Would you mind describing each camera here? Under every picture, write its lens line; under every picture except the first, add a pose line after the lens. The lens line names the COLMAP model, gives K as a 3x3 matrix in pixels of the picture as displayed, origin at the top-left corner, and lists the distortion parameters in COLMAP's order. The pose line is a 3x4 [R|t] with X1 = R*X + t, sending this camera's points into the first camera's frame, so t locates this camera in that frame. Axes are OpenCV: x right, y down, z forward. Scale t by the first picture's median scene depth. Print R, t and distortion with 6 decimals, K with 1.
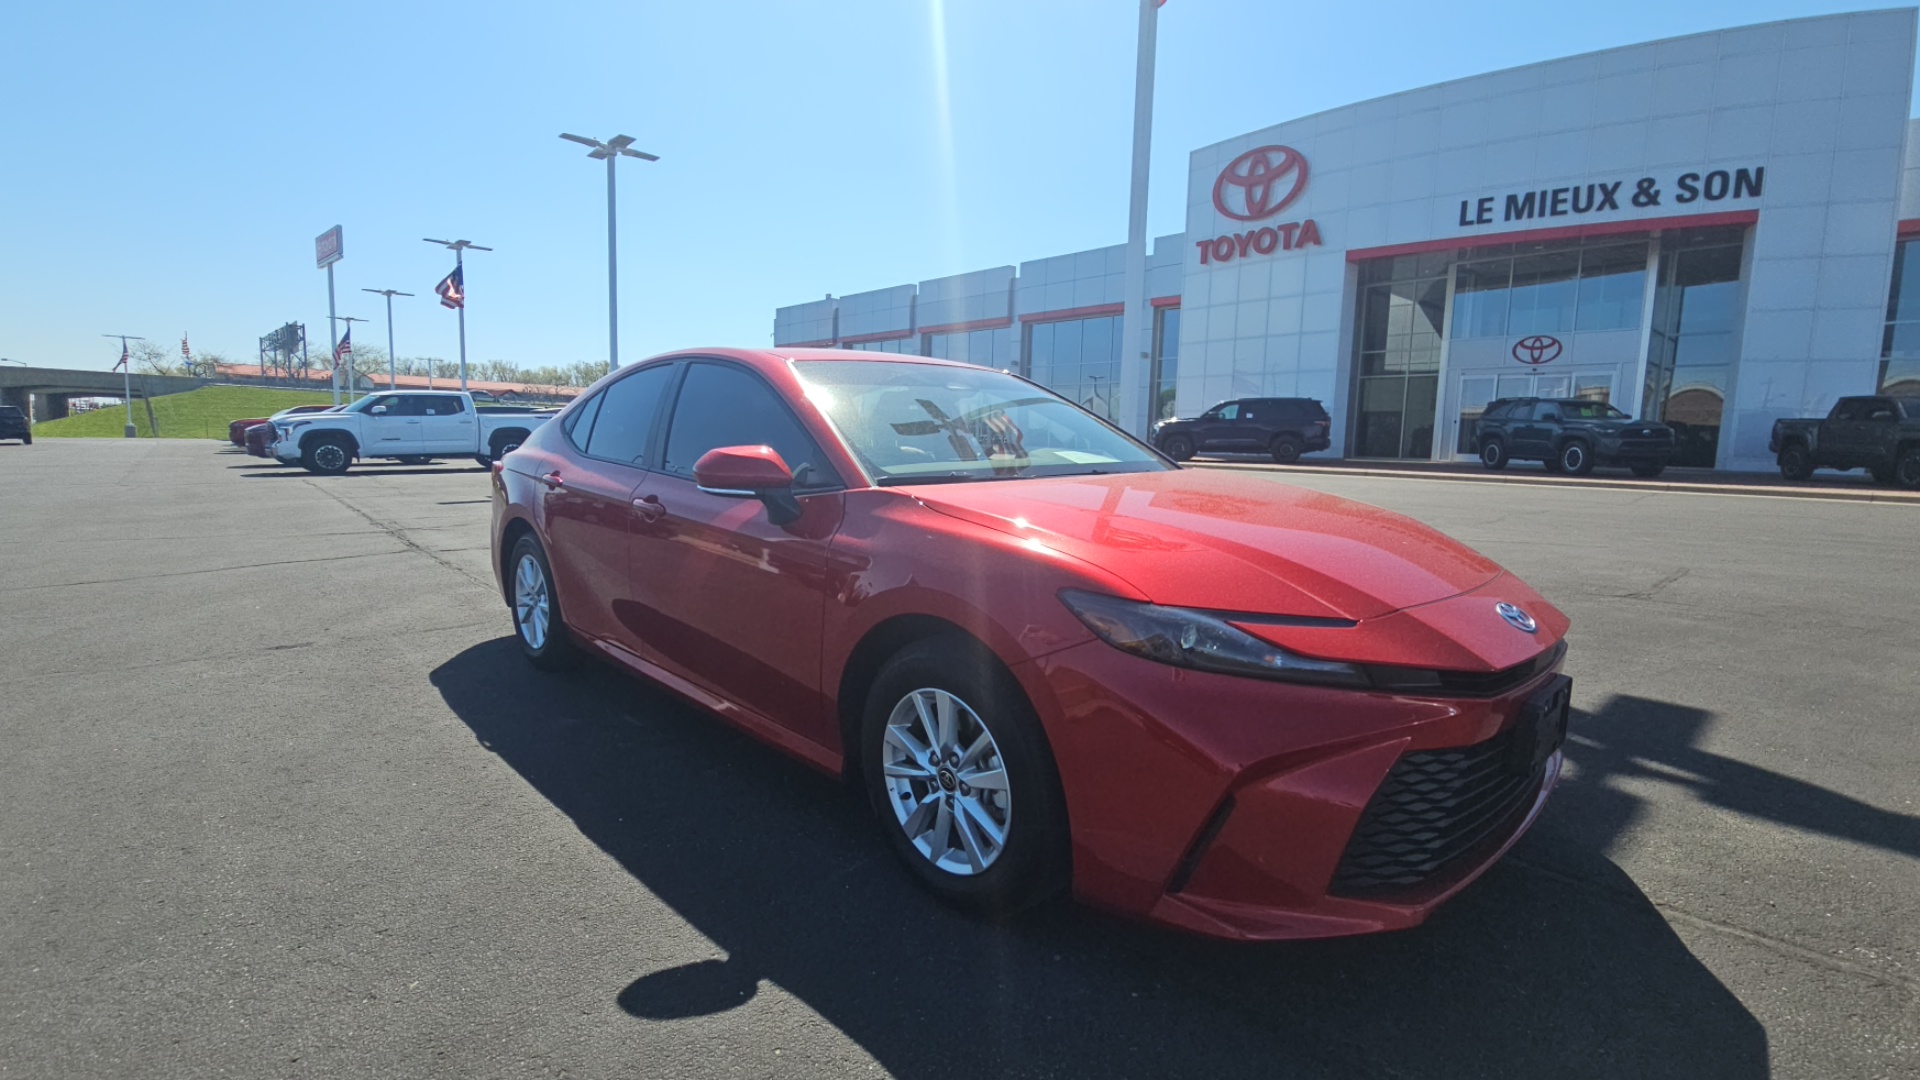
lens RADIAL K [[857.7, 0, 967.0], [0, 857.7, 540.1], [0, 0, 1]] dist [0.008970, -0.007582]
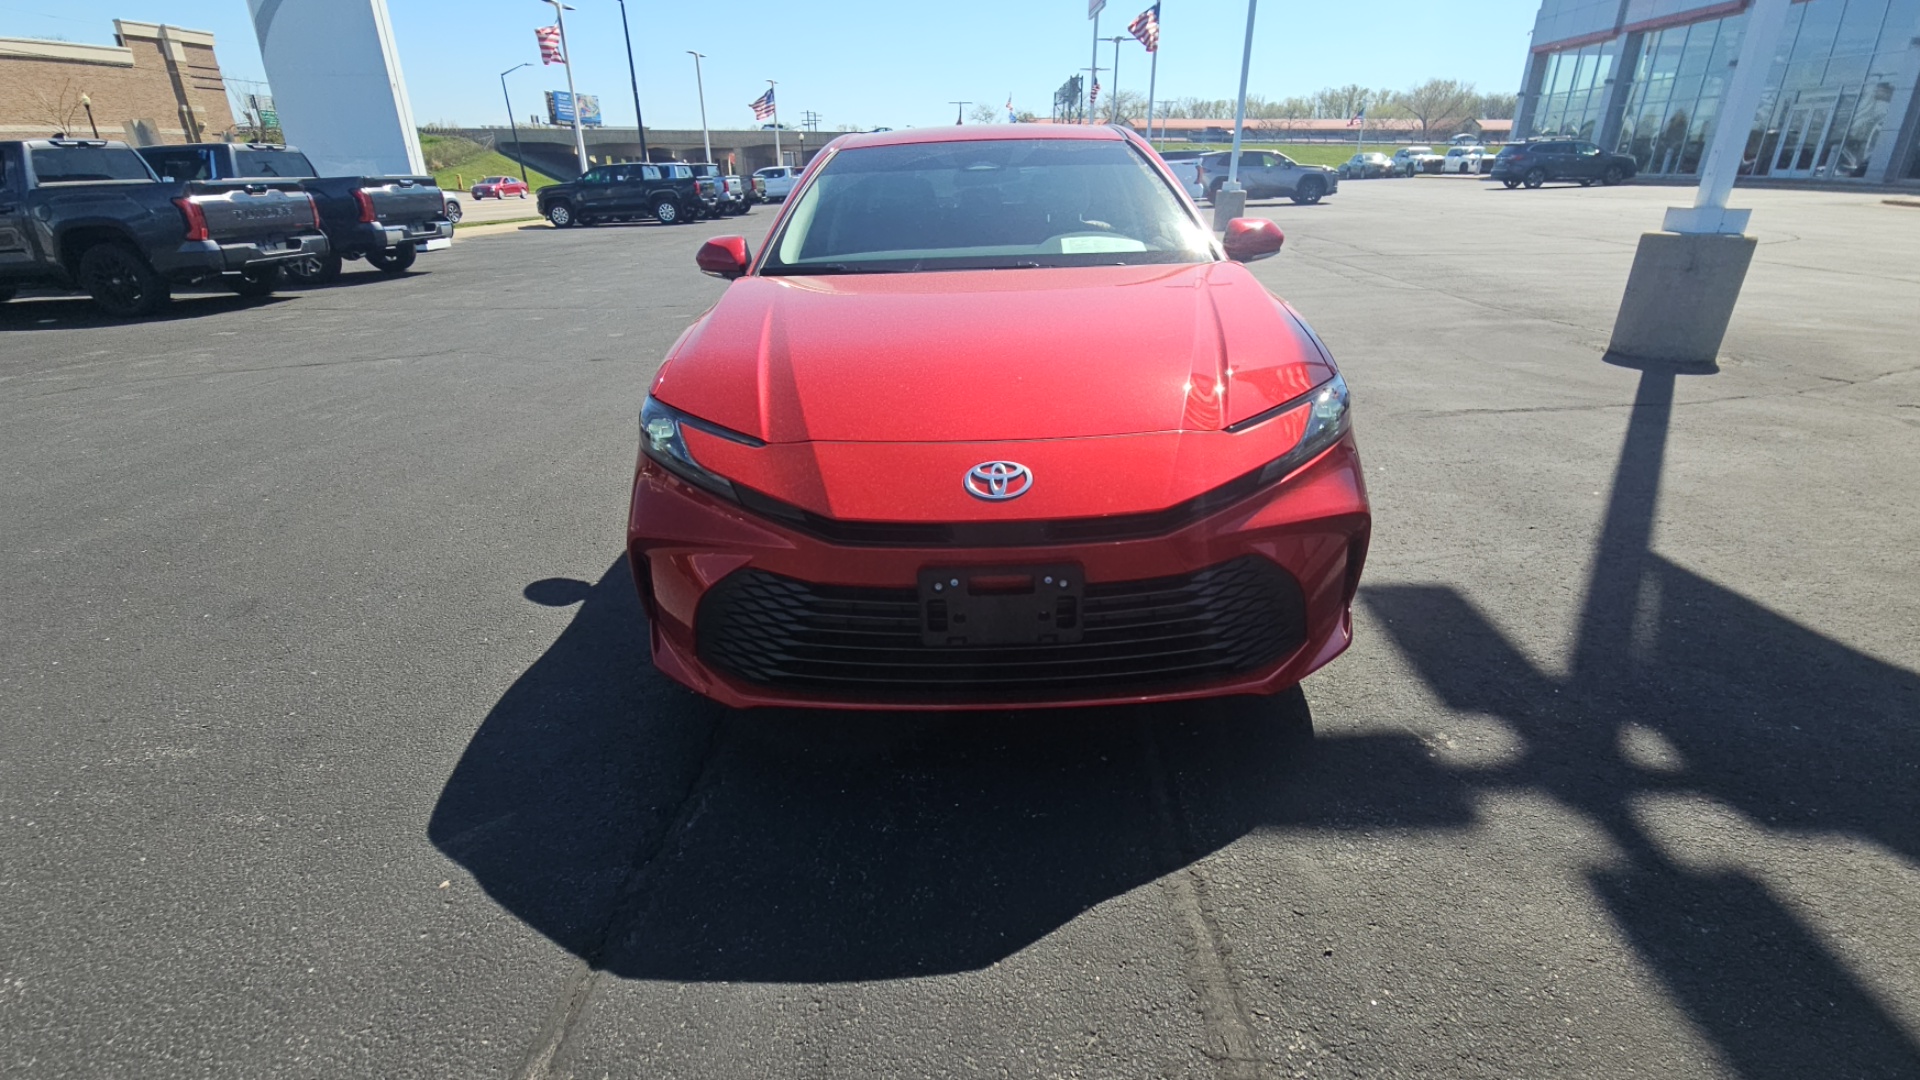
lens RADIAL K [[857.7, 0, 976.6], [0, 857.7, 542.1], [0, 0, 1]] dist [0.008970, -0.007582]
pose [[0.711639, 0.252885, -0.655453, 0.152732], [-0.058335, 0.951017, 0.303584, -0.013852], [0.700119, -0.177806, 0.691533, 0.049493]]
